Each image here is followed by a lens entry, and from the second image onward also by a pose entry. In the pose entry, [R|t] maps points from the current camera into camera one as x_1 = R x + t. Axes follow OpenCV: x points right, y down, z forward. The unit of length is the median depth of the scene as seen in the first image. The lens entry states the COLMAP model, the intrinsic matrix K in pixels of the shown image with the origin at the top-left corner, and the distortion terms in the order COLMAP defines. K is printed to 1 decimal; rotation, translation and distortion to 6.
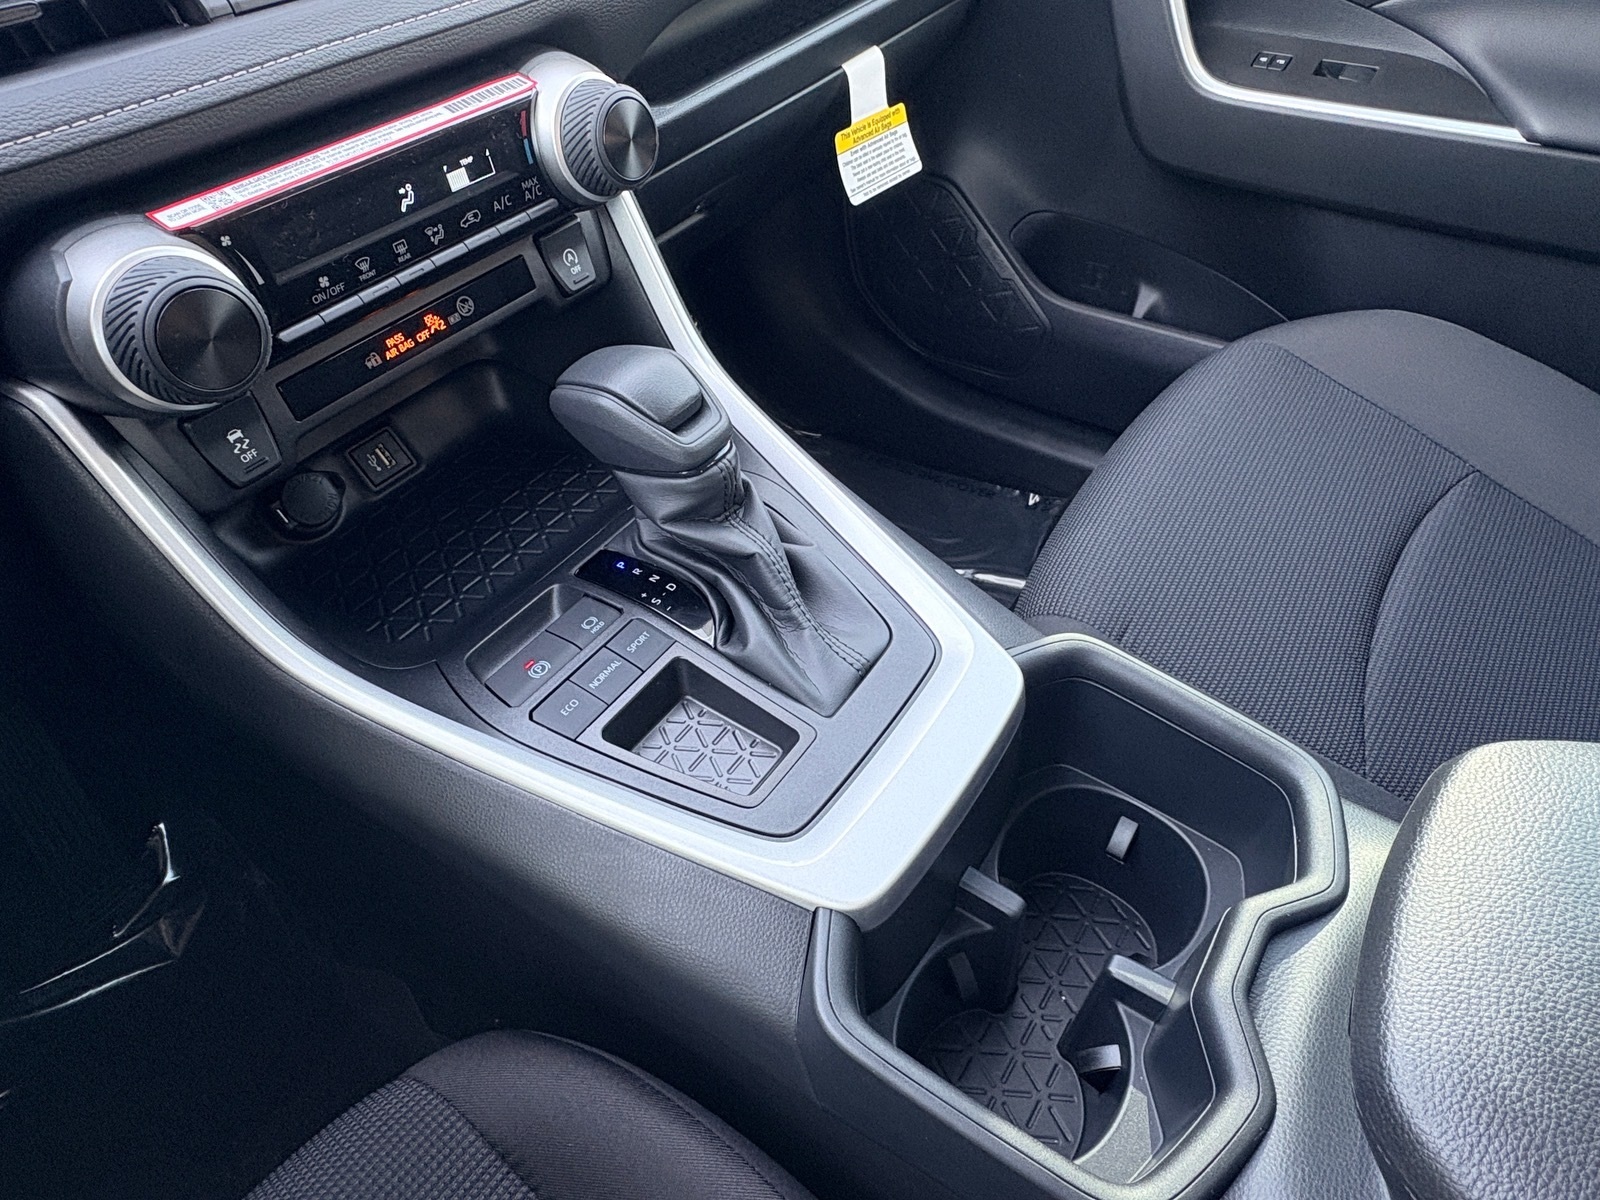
lens RADIAL K [[965.4, 0, 772.6], [0, 965.4, 593.3], [0, 0, 1]] dist [-0.010879, 0.009923]
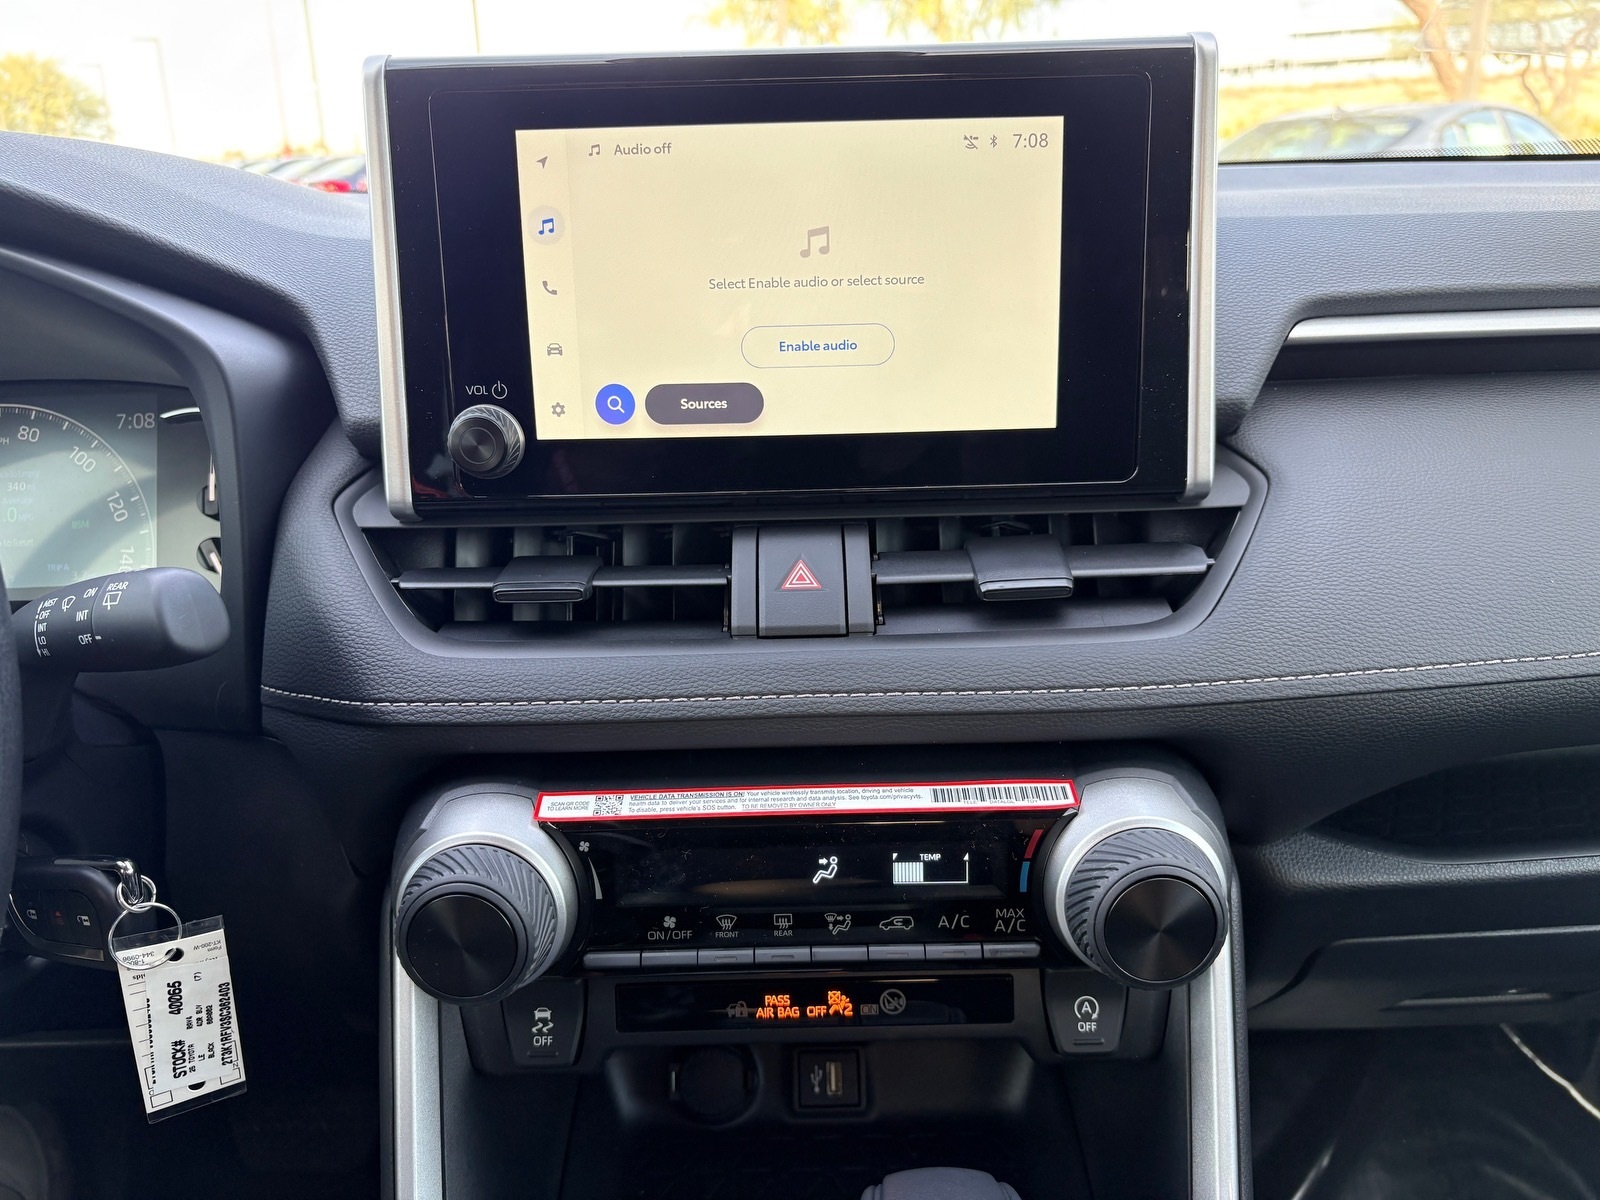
lens RADIAL K [[1225.9, 0, 795.7], [0, 1225.9, 601.0], [0, 0, 1]] dist [0.037116, -0.046322]
pose [[0.586464, 0.292773, -0.755211, 0.261641], [-0.563203, 0.817494, -0.120440, -0.394324], [0.582119, 0.495971, 0.644321, 0.194890]]
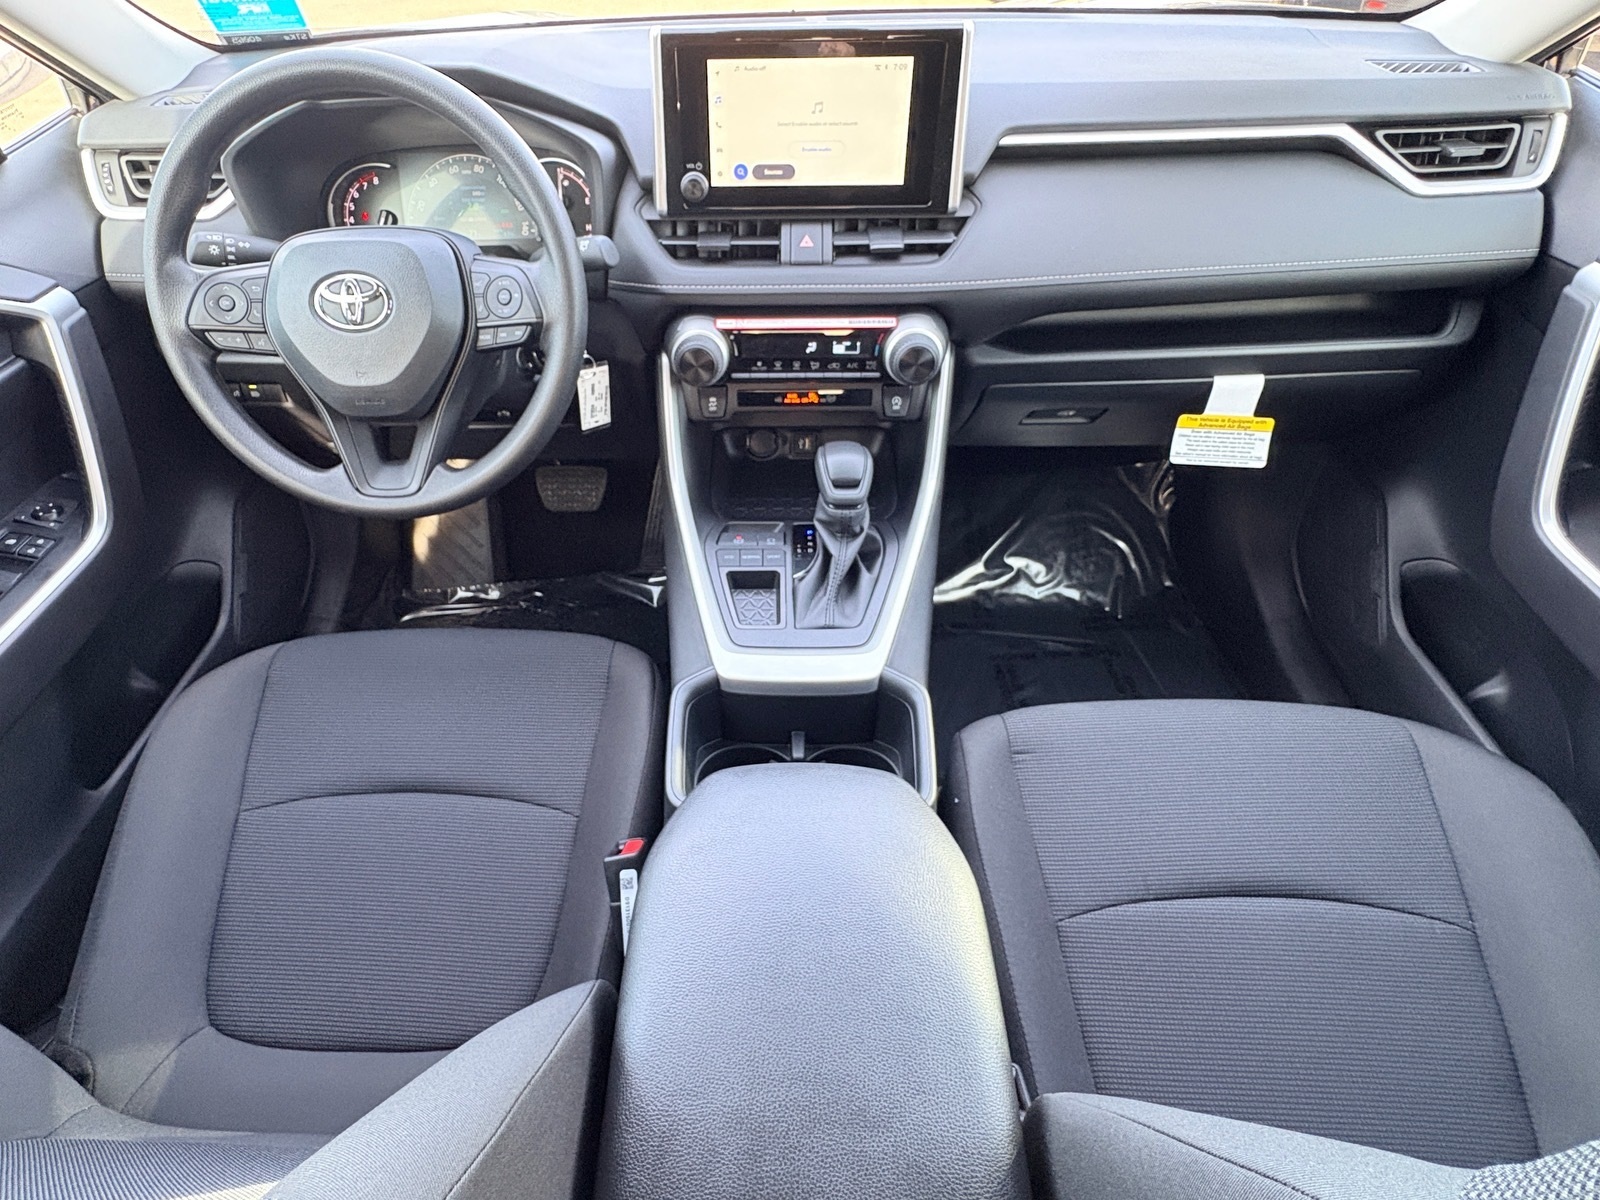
lens RADIAL K [[856.6, 0, 743.9], [0, 856.6, 594.1], [0, 0, 1]] dist [0.000082, 0.000408]
pose [[0.556548, 0.571428, -0.603096, 0.998254], [-0.579511, 0.787163, 0.211047, -0.243018], [0.595333, 0.232043, 0.769243, -0.509842]]
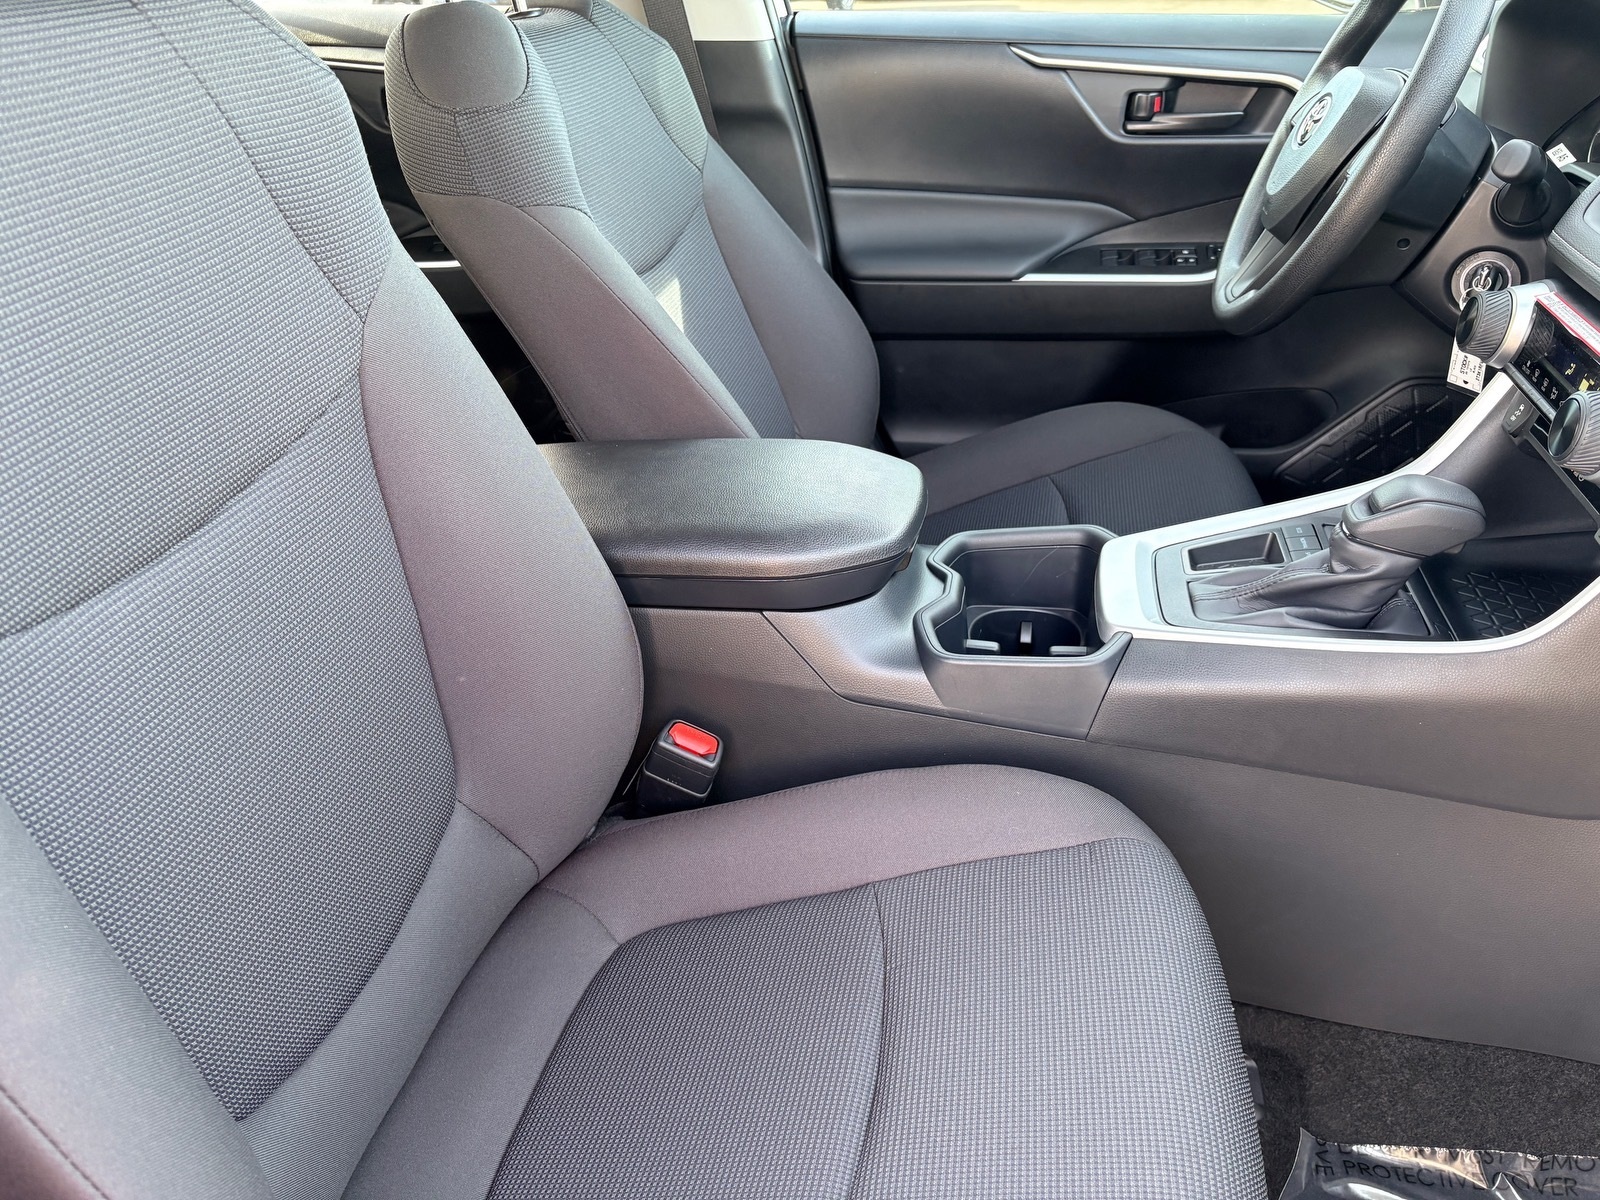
lens RADIAL K [[1225.9, 0, 797.8], [0, 1225.9, 599.5], [0, 0, 1]] dist [0.037116, -0.046322]
pose [[-0.902408, 0.282617, -0.325249, 1.292346], [-0.232332, 0.316564, 0.919679, -1.583783], [0.362879, 0.905492, -0.220008, 1.139934]]
